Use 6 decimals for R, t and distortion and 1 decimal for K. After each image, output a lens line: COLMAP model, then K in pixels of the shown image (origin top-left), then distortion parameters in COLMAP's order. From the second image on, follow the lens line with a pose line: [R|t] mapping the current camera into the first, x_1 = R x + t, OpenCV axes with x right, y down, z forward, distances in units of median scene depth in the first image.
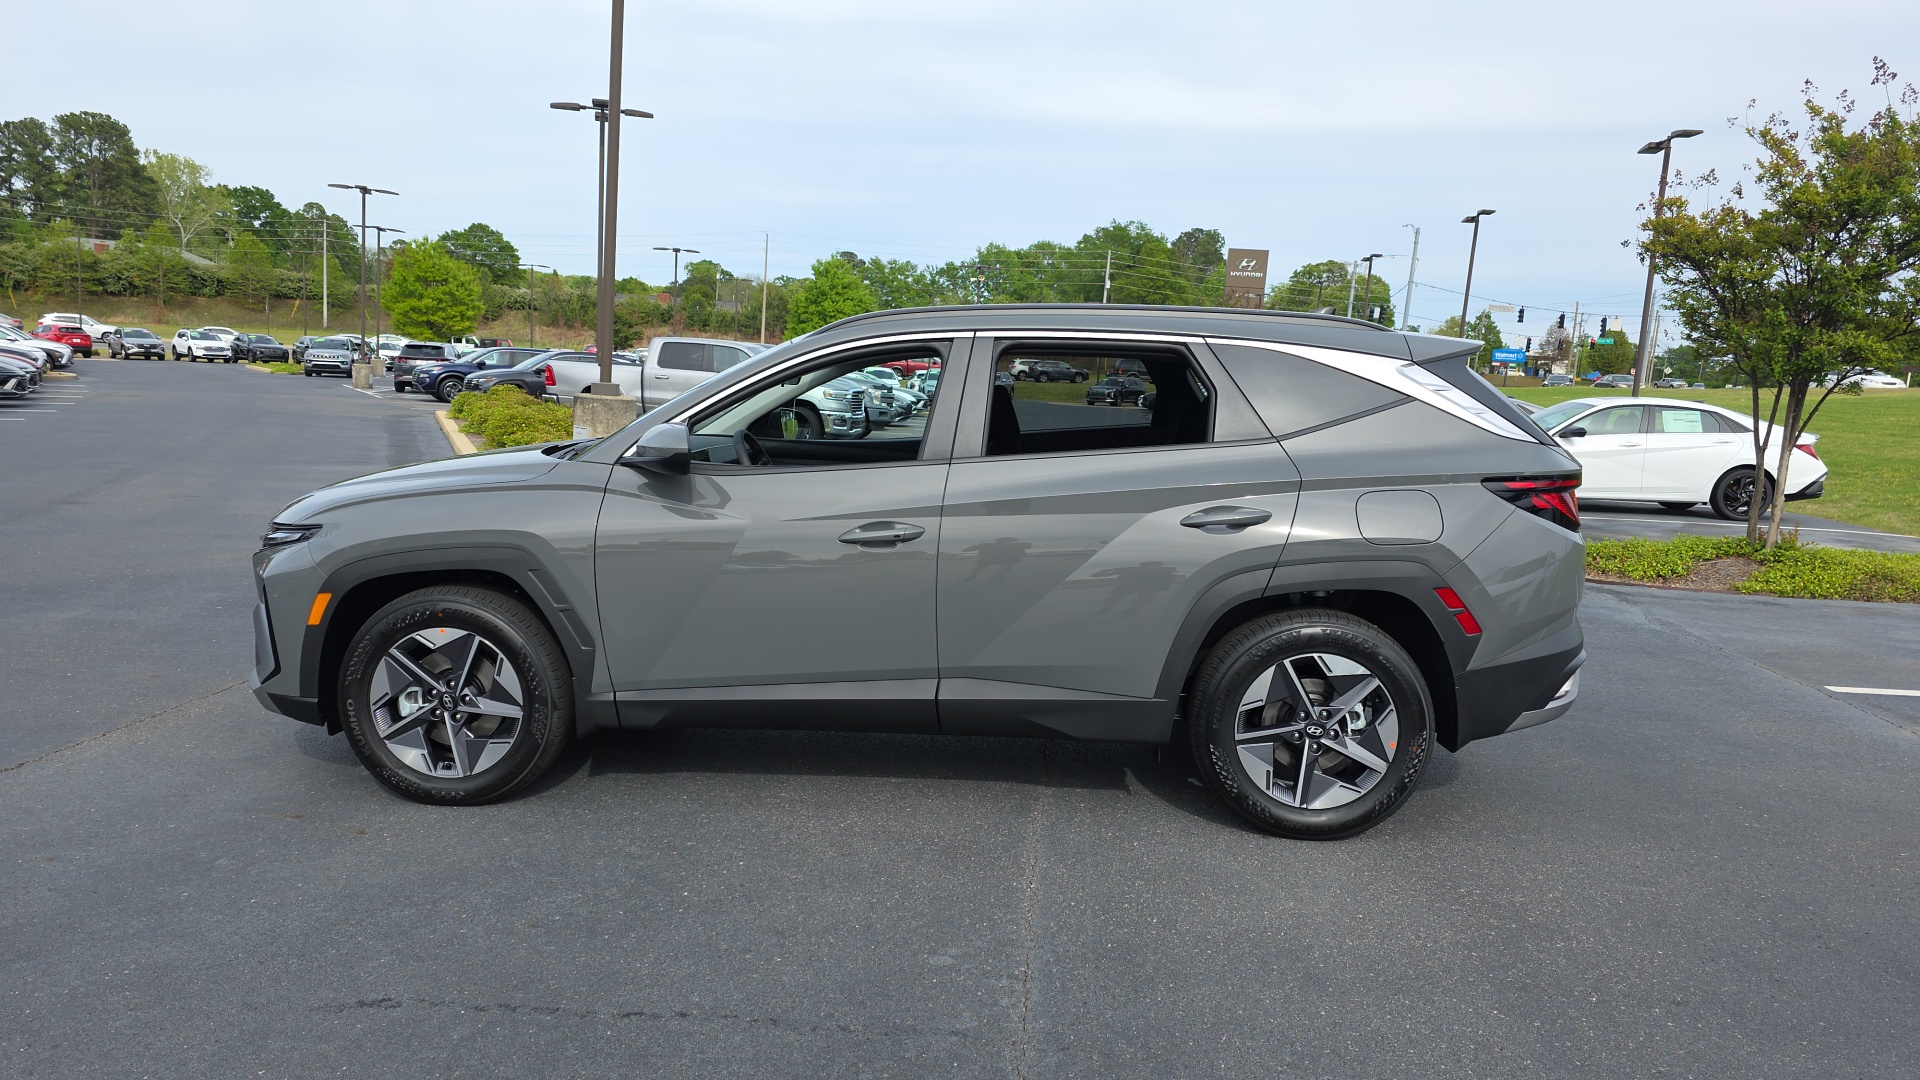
lens RADIAL K [[1295.8, 0, 889.0], [0, 1295.8, 560.4], [0, 0, 1]] dist [0.062894, -0.065798]
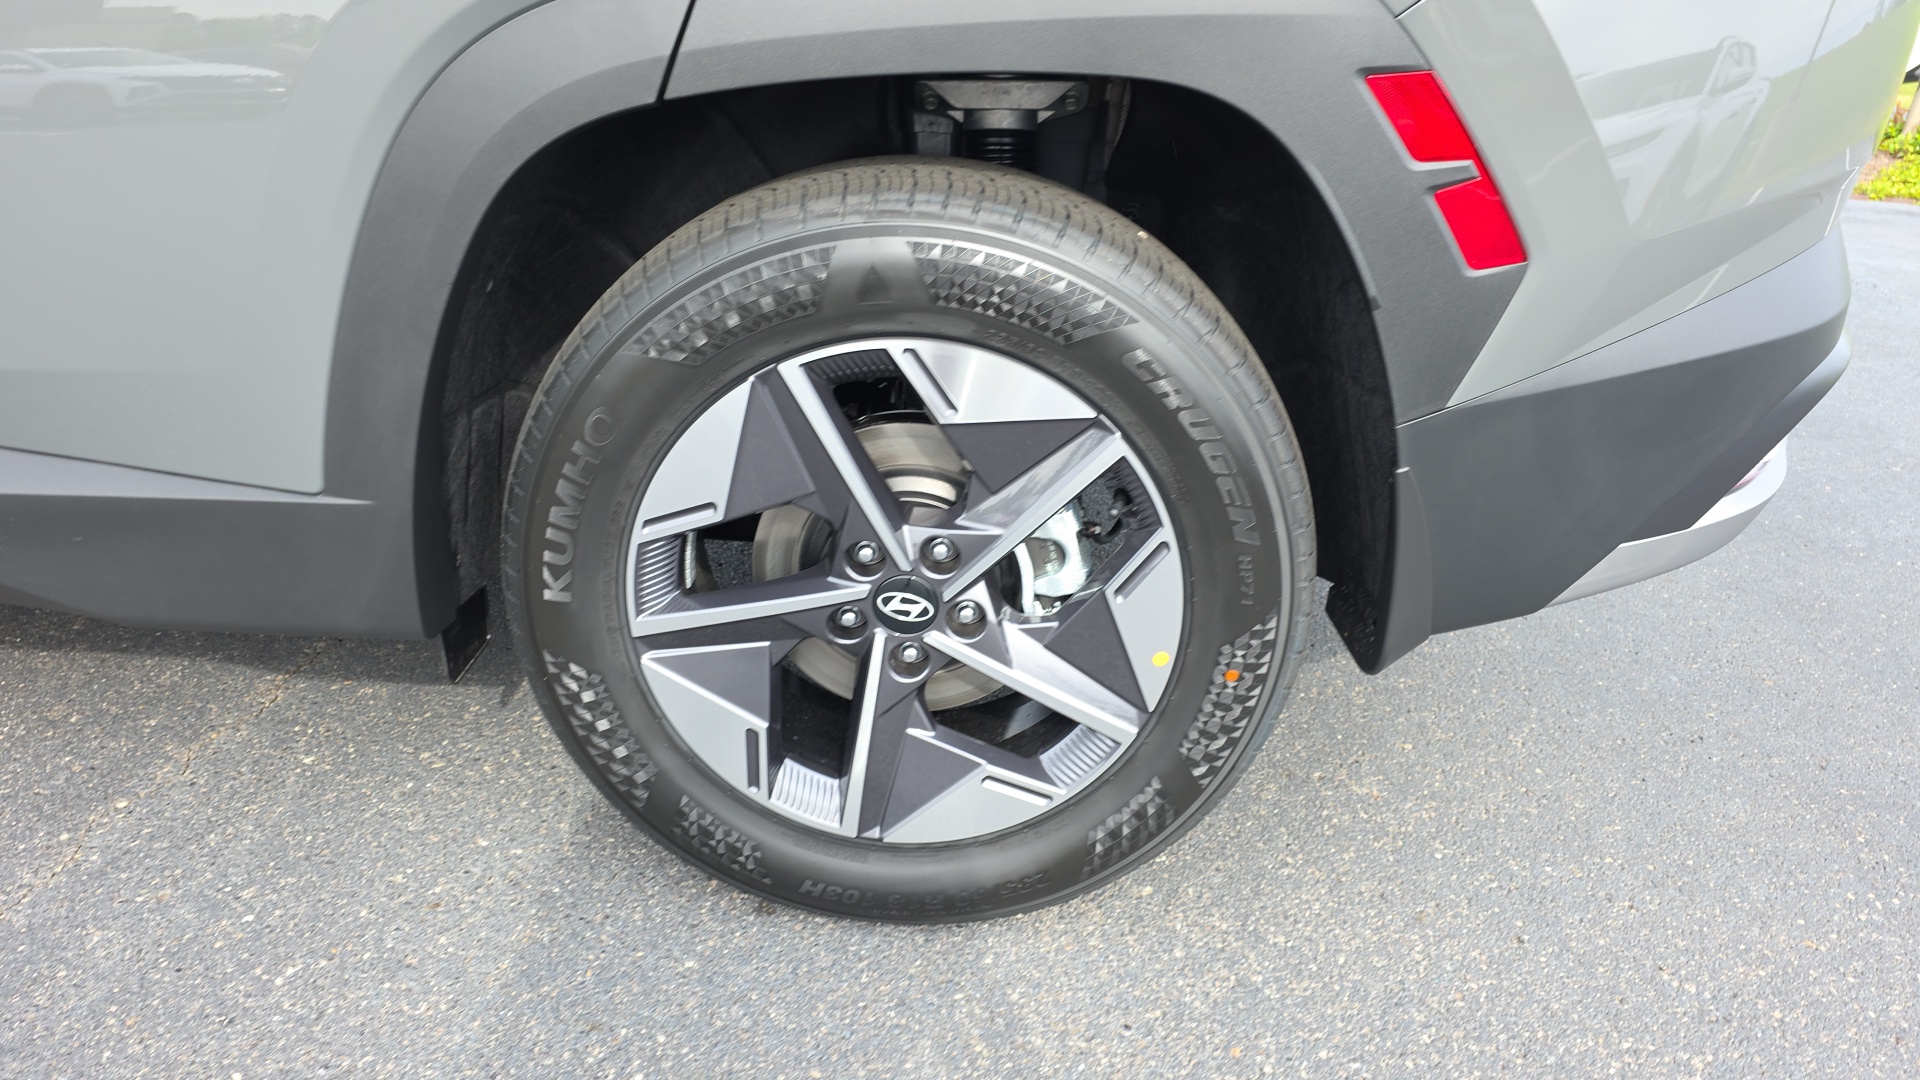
lens RADIAL K [[1295.8, 0, 902.4], [0, 1295.8, 567.5], [0, 0, 1]] dist [0.062894, -0.065798]
pose [[0.999703, 0.007280, 0.023262, 0.315674], [-0.013762, 0.956266, 0.292175, 0.037738], [-0.020117, -0.292409, 0.956082, 0.719021]]
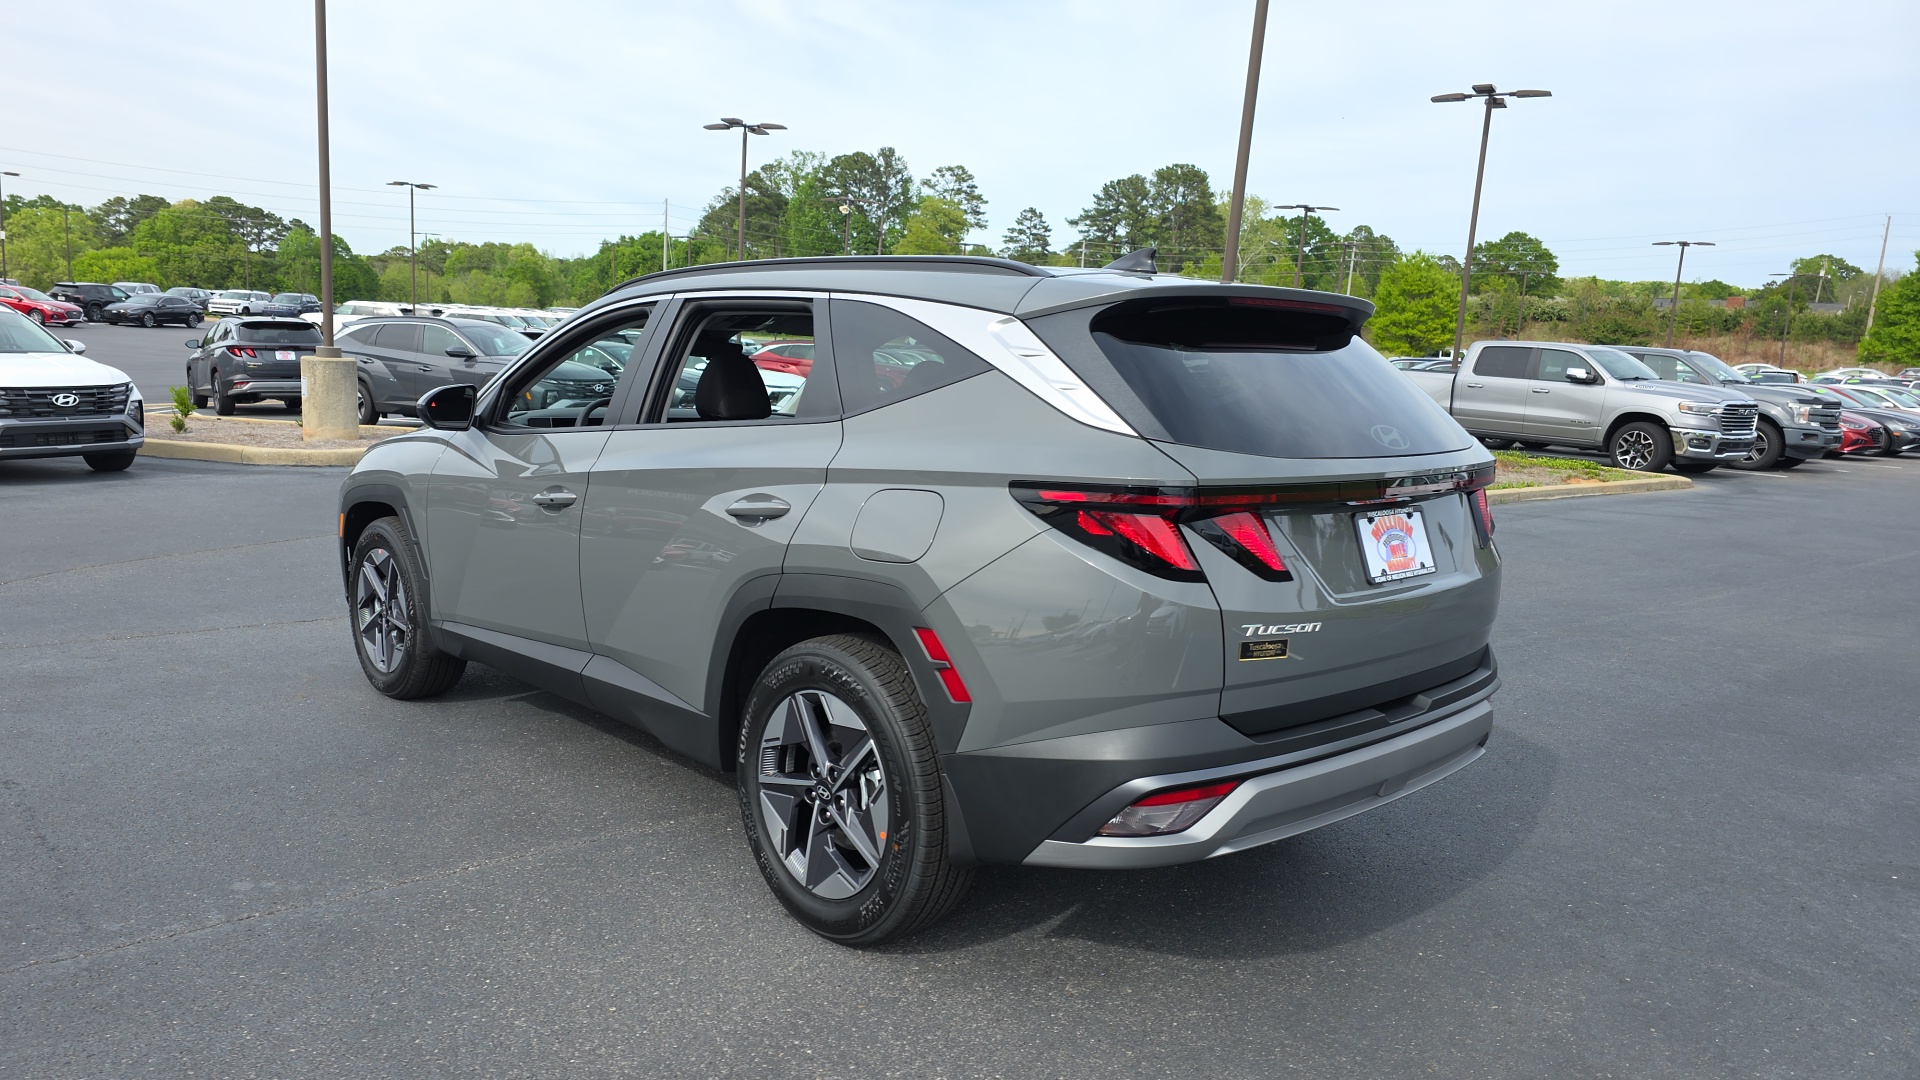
lens RADIAL K [[1295.8, 0, 970.2], [0, 1295.8, 549.9], [0, 0, 1]] dist [0.062894, -0.065798]
pose [[0.714802, 0.097060, -0.692559, 0.898847], [-0.112832, 0.993353, 0.022759, -0.039099], [0.690164, 0.061875, 0.721003, 0.490347]]
